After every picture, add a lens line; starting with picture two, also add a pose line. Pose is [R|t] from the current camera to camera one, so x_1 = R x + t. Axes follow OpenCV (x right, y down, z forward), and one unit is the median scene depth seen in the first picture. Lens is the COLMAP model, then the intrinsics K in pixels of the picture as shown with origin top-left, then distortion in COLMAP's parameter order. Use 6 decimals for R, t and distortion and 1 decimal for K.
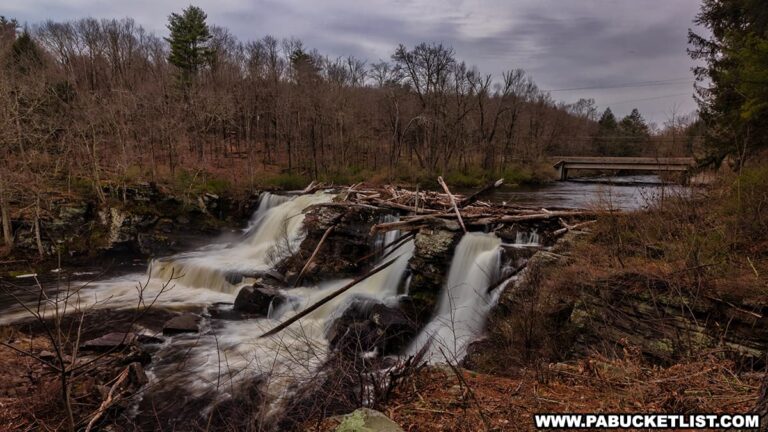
lens RADIAL K [[440.0, 0, 380.3], [0, 440.0, 236.0], [0, 0, 1]] dist [-0.002270, -0.000259]
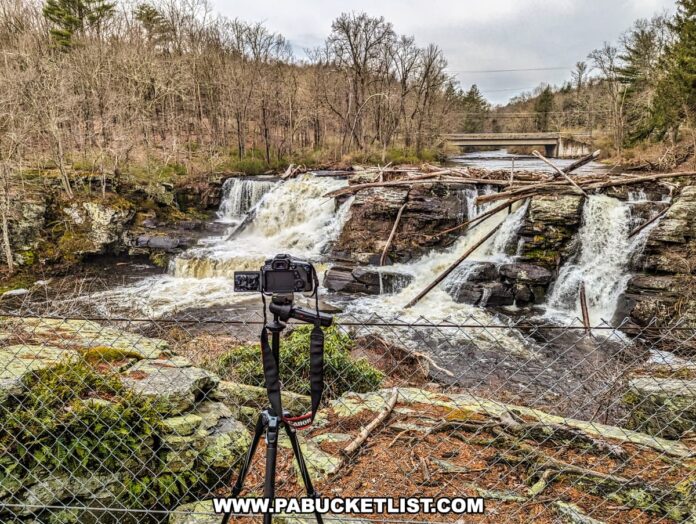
lens RADIAL K [[501.3, 0, 337.0], [0, 501.3, 267.2], [0, 0, 1]] dist [0.072931, -0.072726]
pose [[0.944548, -0.098054, 0.313393, -0.592409], [0.074287, 0.993441, 0.086932, 0.009721], [-0.319861, -0.058831, 0.945636, -0.071783]]
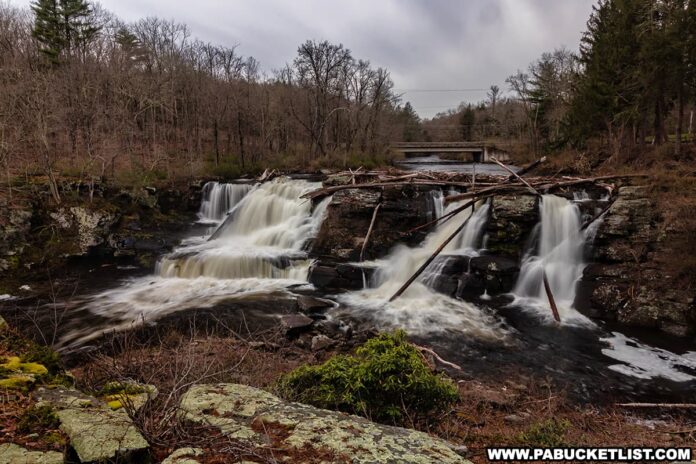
lens RADIAL K [[445.8, 0, 338.0], [0, 445.8, 214.8], [0, 0, 1]] dist [0.002989, 0.001804]
pose [[0.902512, -0.082836, 0.422622, -0.639193], [0.091598, 0.995796, -0.000428, -0.003271], [-0.420810, 0.039098, 0.906306, -0.002317]]
